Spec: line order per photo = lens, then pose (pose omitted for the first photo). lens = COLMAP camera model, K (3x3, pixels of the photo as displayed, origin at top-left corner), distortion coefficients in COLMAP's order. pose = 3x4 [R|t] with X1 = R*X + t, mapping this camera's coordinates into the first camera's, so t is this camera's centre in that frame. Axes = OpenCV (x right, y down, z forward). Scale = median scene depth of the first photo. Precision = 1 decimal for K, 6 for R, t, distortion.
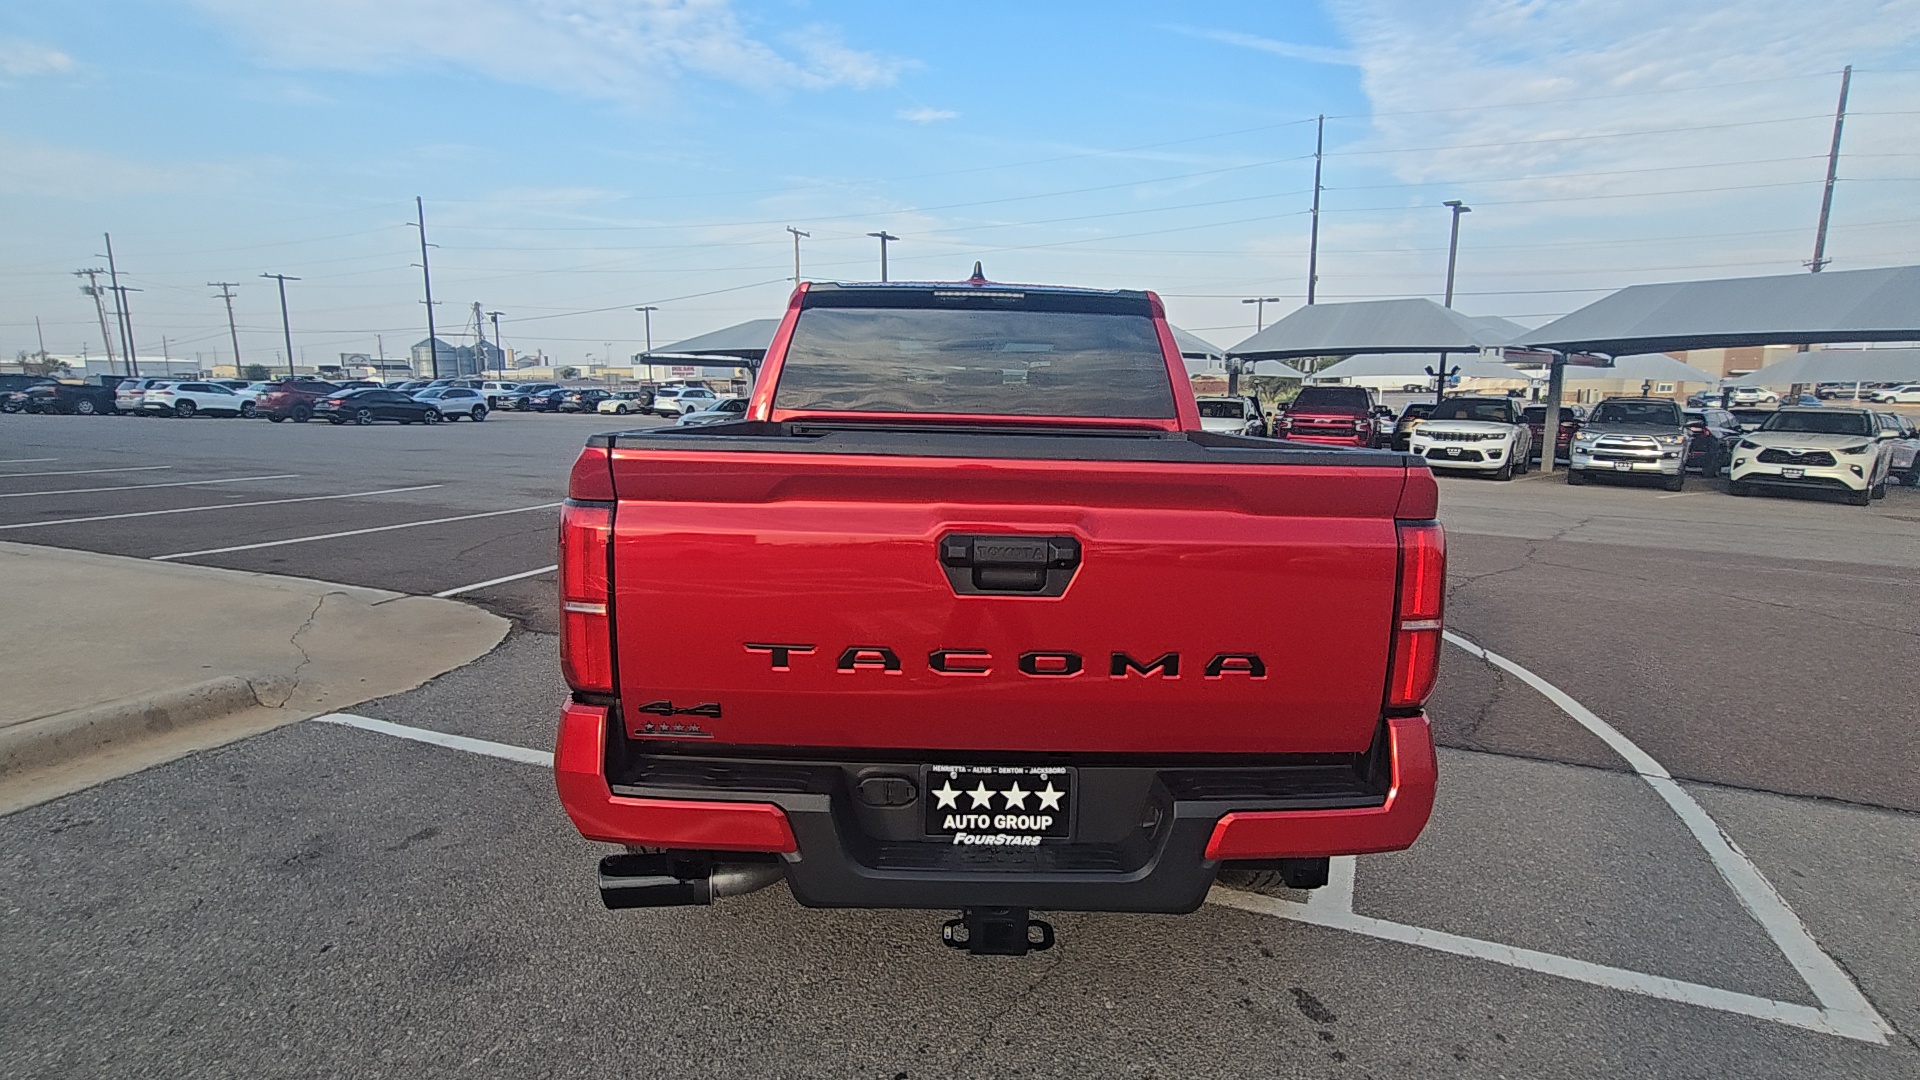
lens RADIAL K [[972.6, 0, 951.8], [0, 972.6, 546.5], [0, 0, 1]] dist [0.001907, -0.001074]
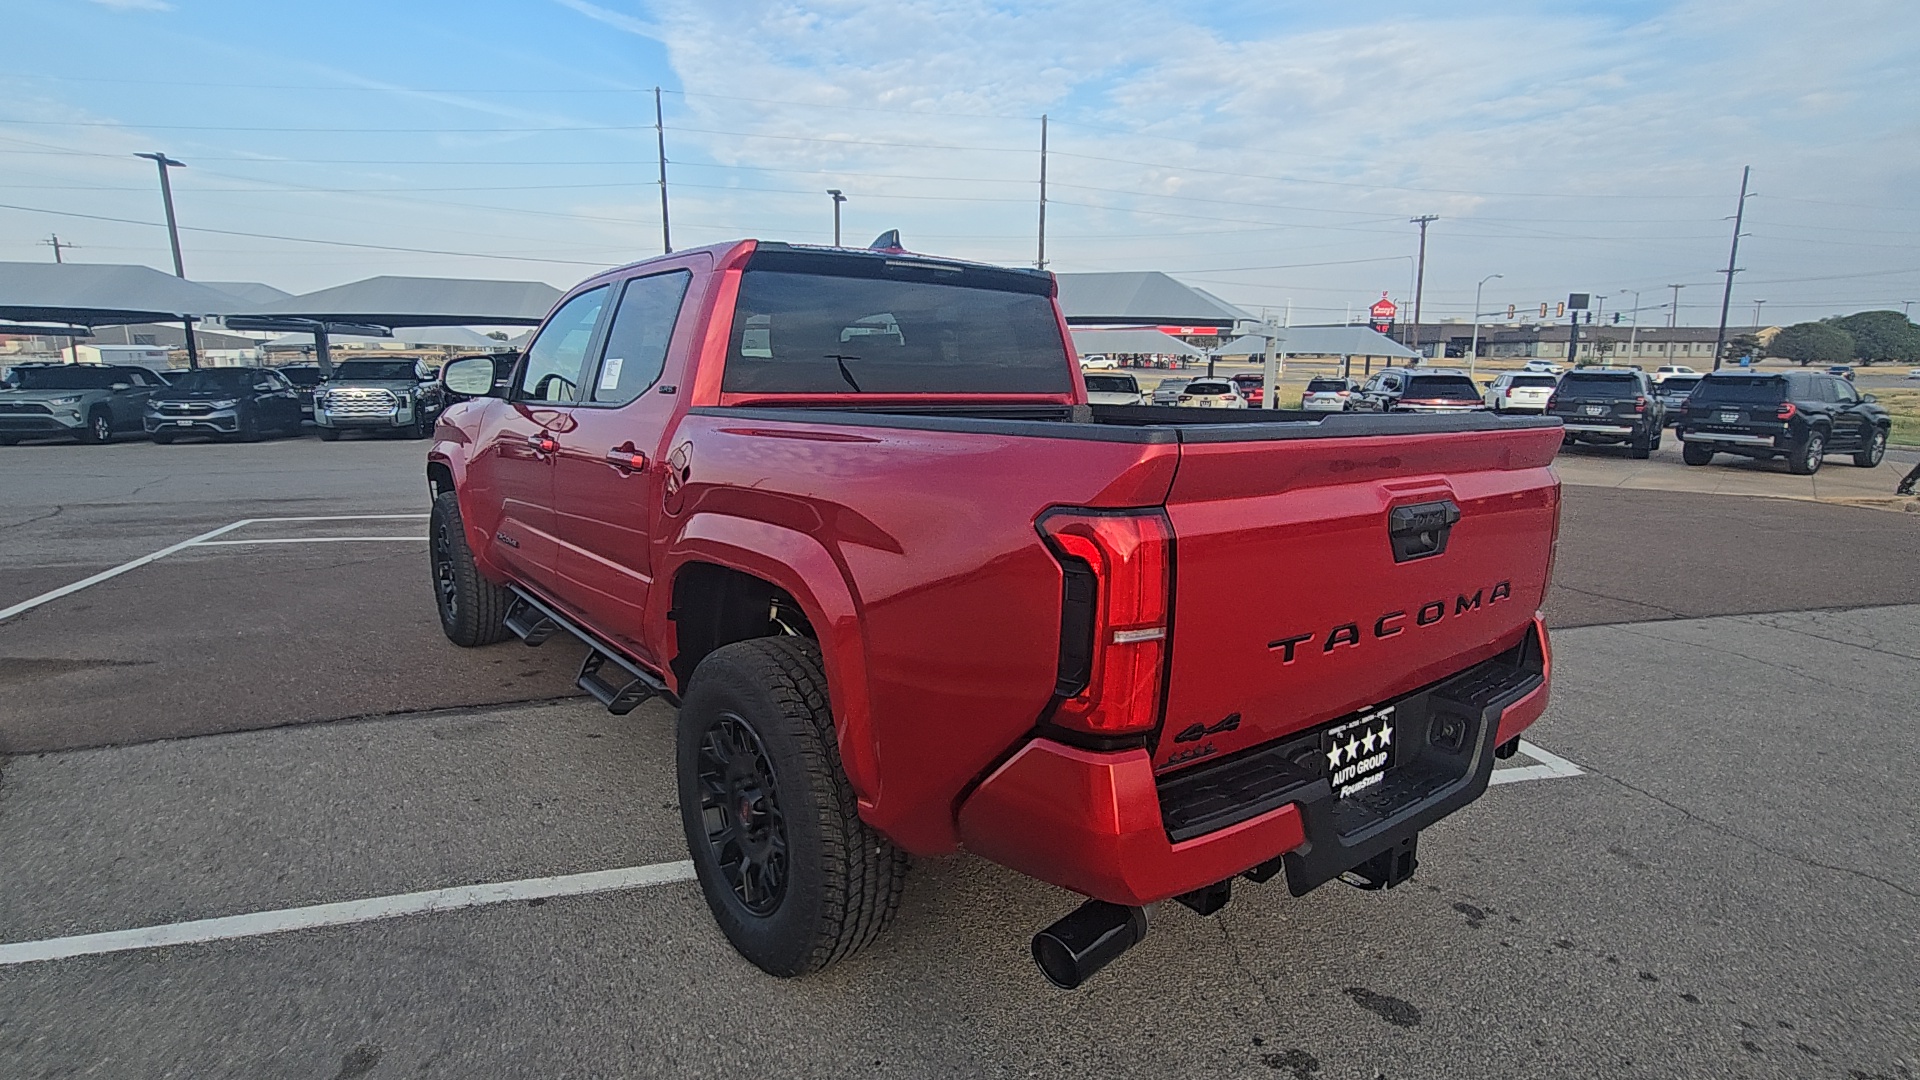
lens RADIAL K [[972.6, 0, 953.3], [0, 972.6, 545.2], [0, 0, 1]] dist [0.001907, -0.001074]
pose [[0.796244, -0.116161, 0.593719, -0.051828], [0.099560, 0.993173, 0.060793, -0.004296], [-0.596727, 0.010705, 0.802373, 0.021717]]
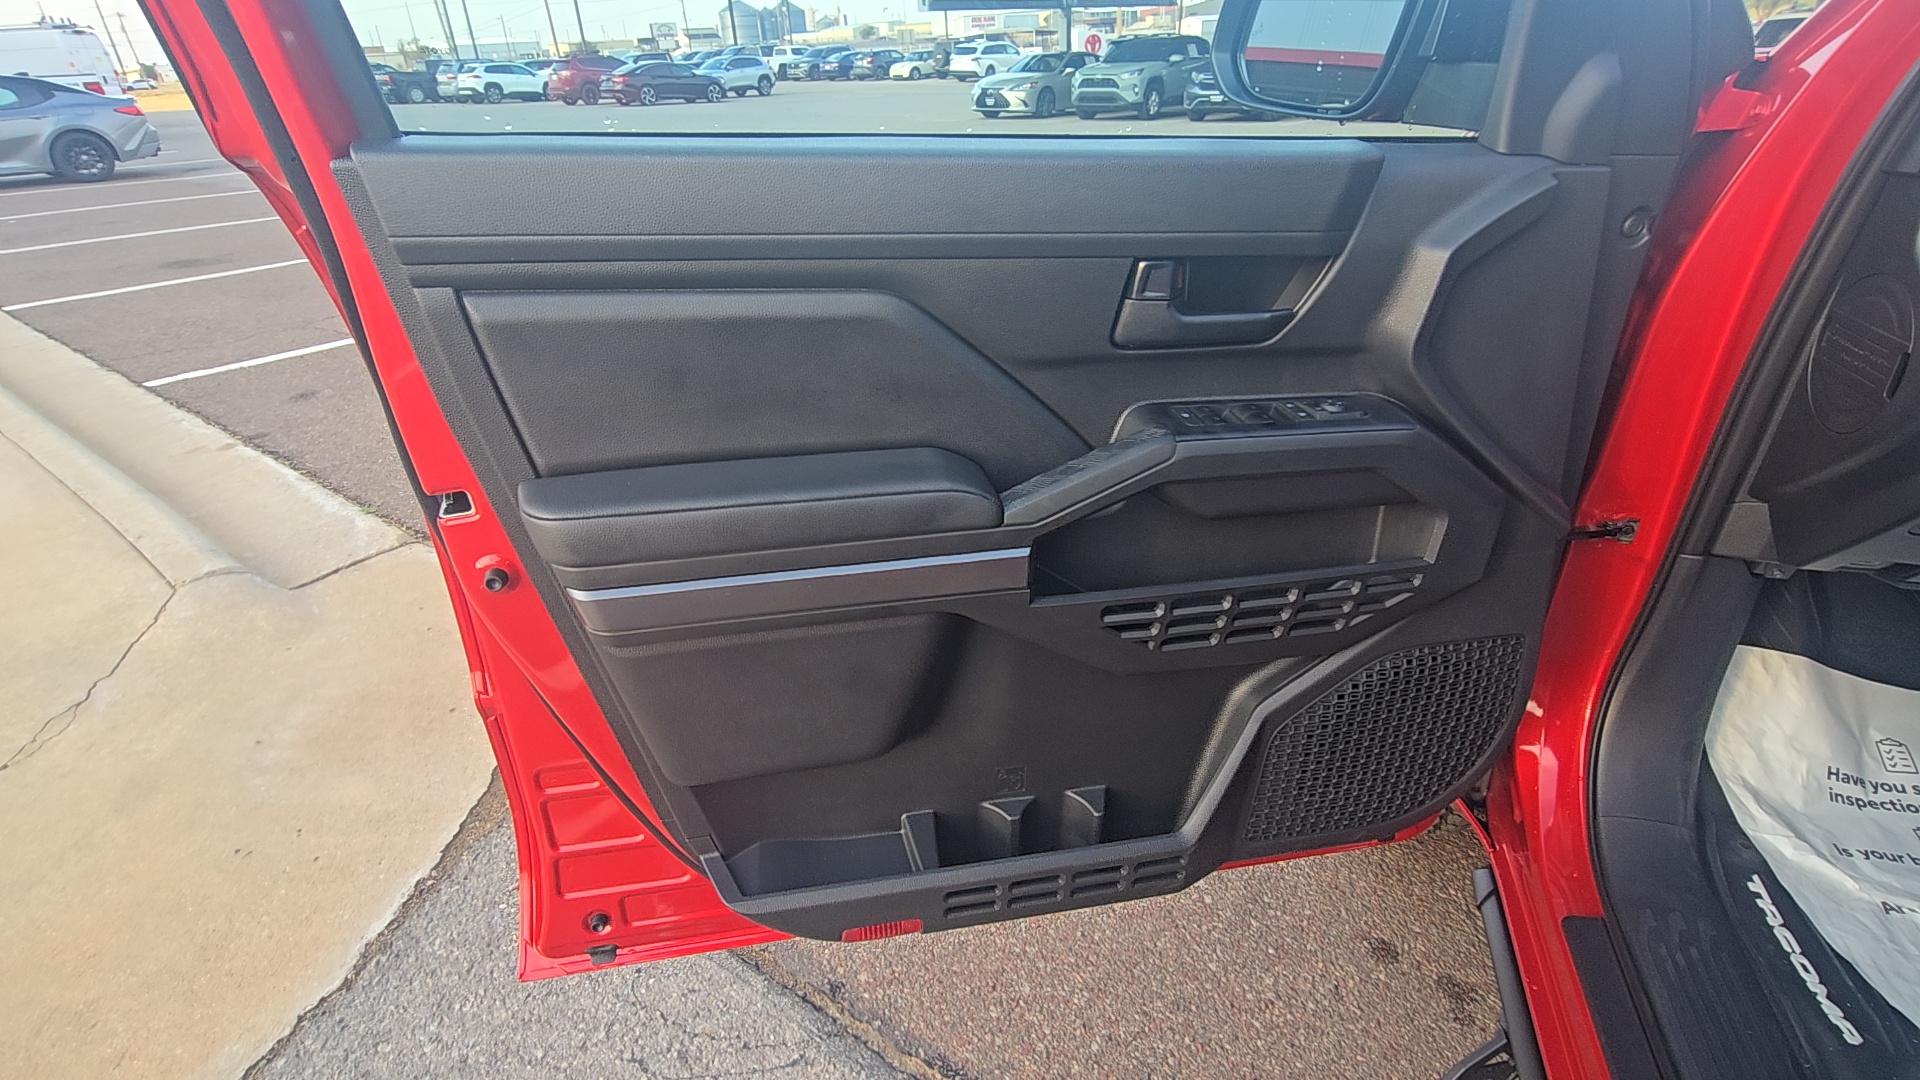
lens RADIAL K [[963.6, 0, 941.2], [0, 963.6, 541.2], [0, 0, 1]] dist [0.000990, -0.002226]
pose [[0.952409, 0.095423, -0.289504, -0.031265], [0.000623, 0.949128, 0.314891, -0.018414], [0.304824, -0.300086, 0.903898, 0.121702]]
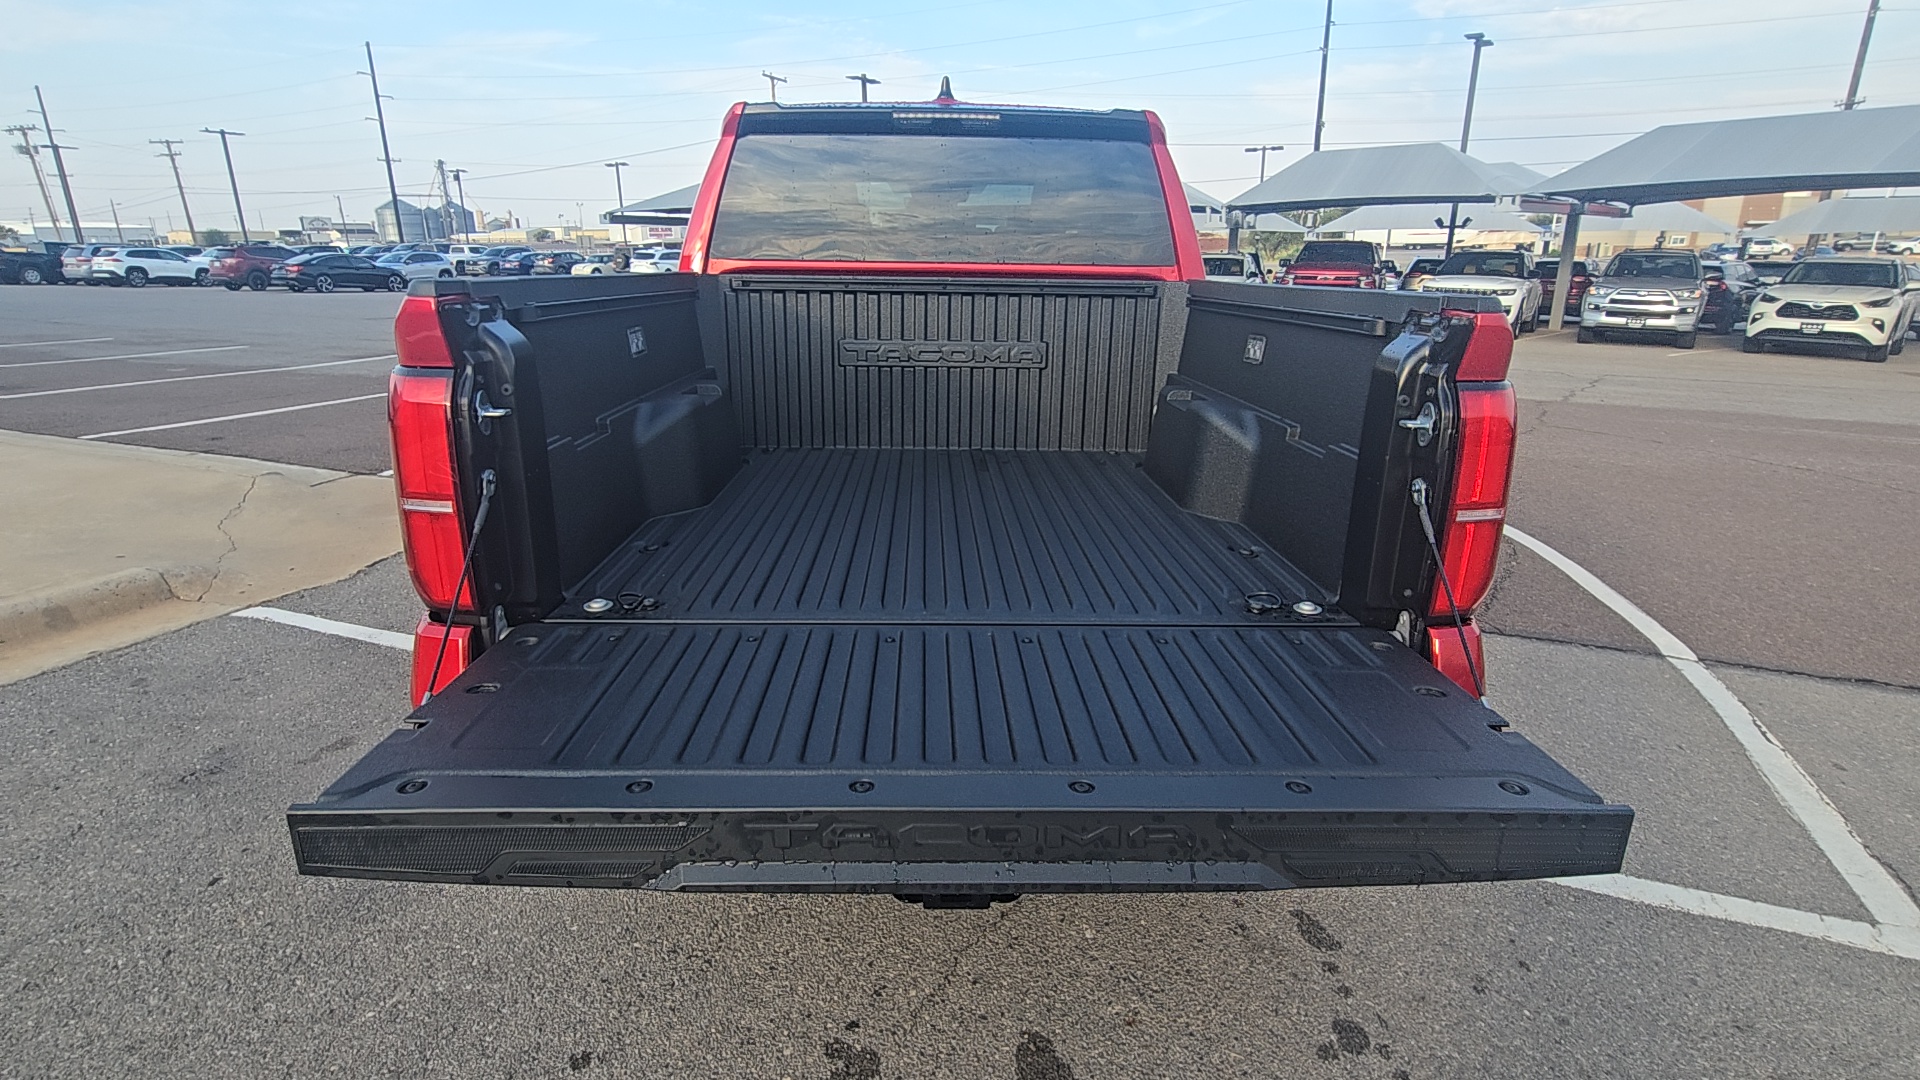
lens RADIAL K [[972.6, 0, 951.8], [0, 972.6, 547.9], [0, 0, 1]] dist [0.001907, -0.001074]
pose [[0.999907, -0.011617, 0.007100, 0.002218], [0.010539, 0.990578, 0.136544, -0.000359], [-0.008619, -0.136457, 0.990609, 0.010928]]
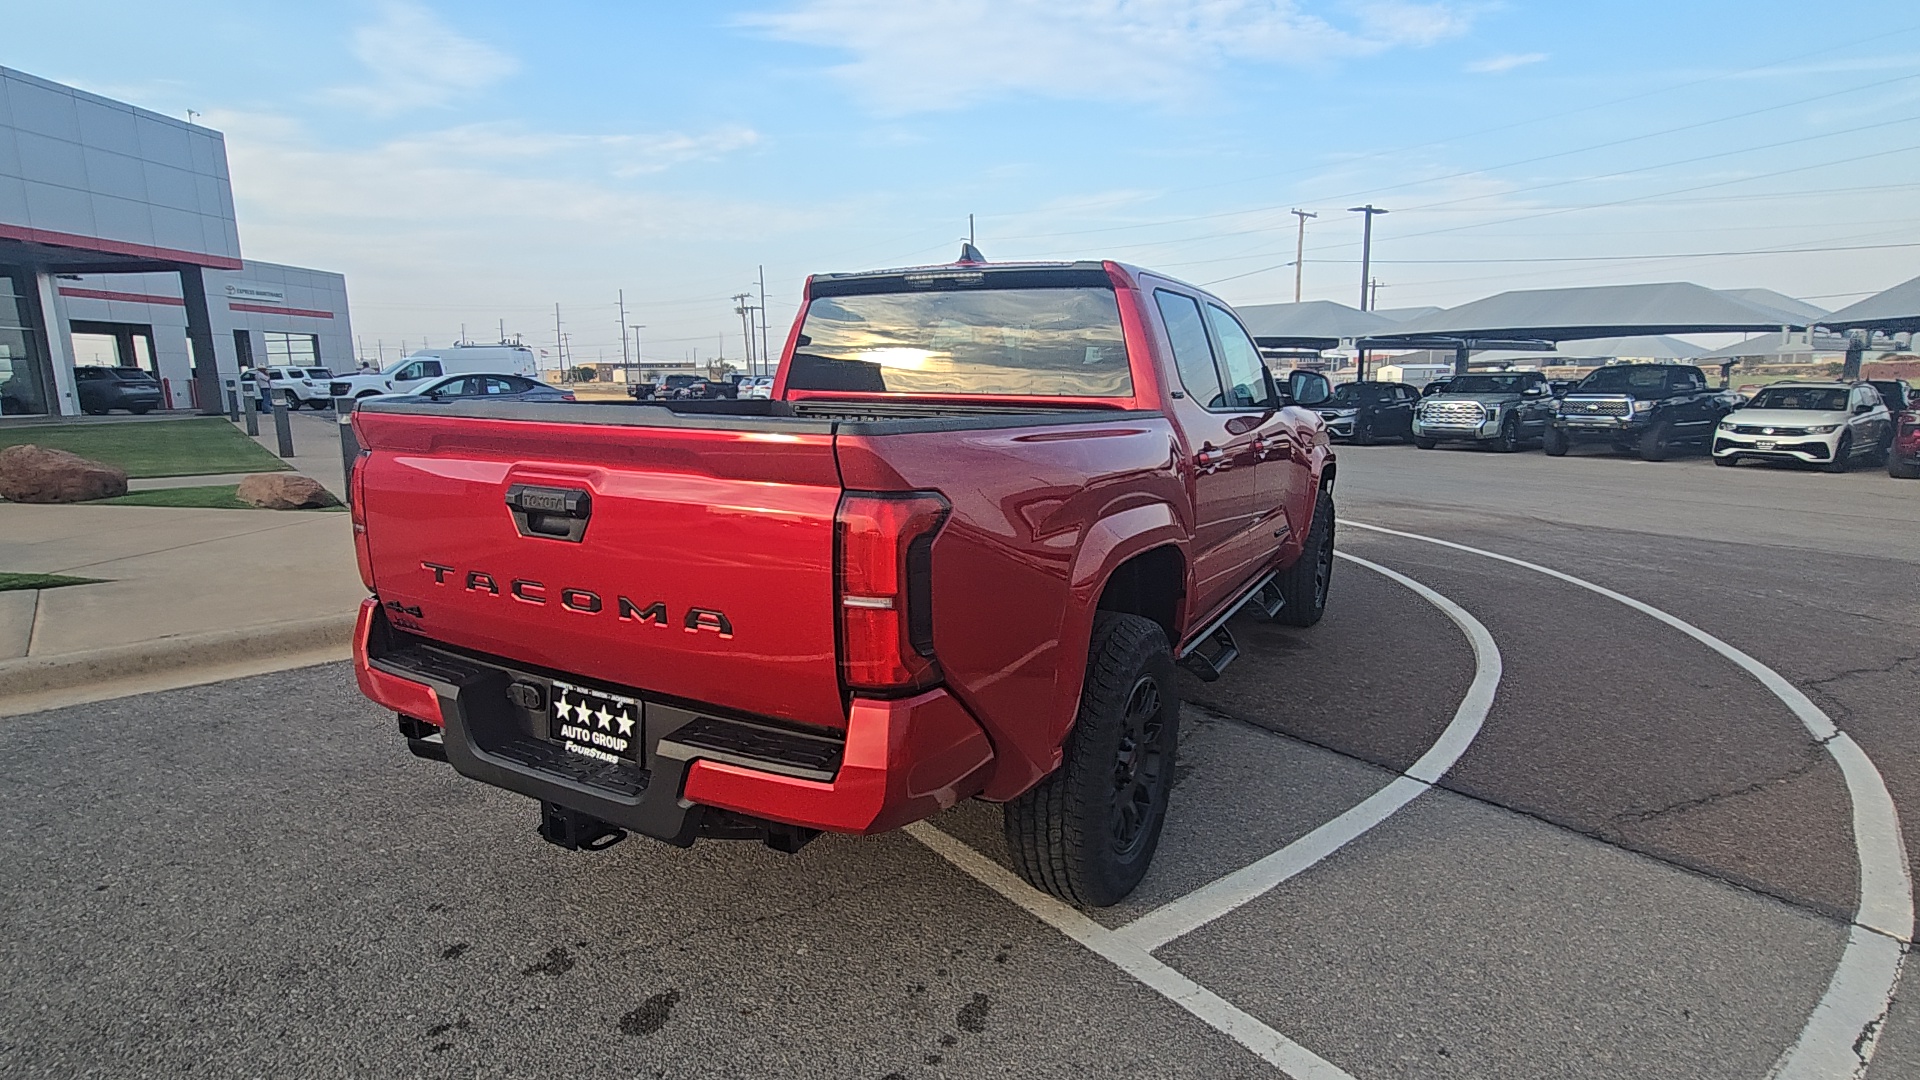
lens RADIAL K [[972.6, 0, 951.3], [0, 972.6, 547.2], [0, 0, 1]] dist [0.001907, -0.001074]
pose [[0.865488, 0.073442, -0.495516, 0.053835], [-0.069215, 0.997239, 0.026910, -0.000210], [0.496124, 0.011007, 0.868182, 0.011217]]
